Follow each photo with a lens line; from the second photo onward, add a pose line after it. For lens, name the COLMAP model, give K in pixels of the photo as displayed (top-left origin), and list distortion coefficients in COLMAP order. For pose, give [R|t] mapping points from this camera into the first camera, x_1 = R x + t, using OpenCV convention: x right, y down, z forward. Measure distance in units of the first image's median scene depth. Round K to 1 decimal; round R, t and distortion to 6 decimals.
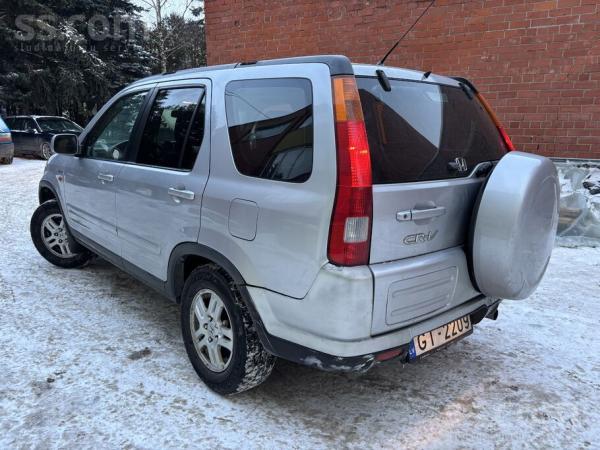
lens RADIAL K [[462.3, 0, 300.0], [0, 462.3, 225.0], [0, 0, 1]] dist [0.068548, -0.081032]
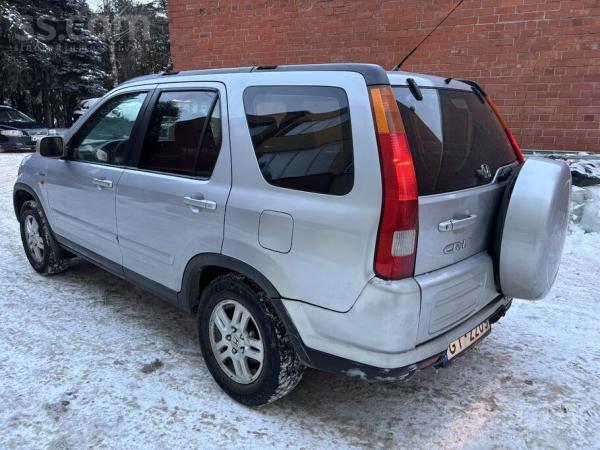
lens RADIAL K [[459.7, 0, 300.0], [0, 459.7, 225.0], [0, 0, 1]] dist [0.075246, -0.086685]
pose [[0.995258, -0.025569, 0.093854, -0.142502], [0.022955, 0.999321, 0.028835, -0.045823], [-0.094528, -0.026544, 0.995168, 0.021045]]
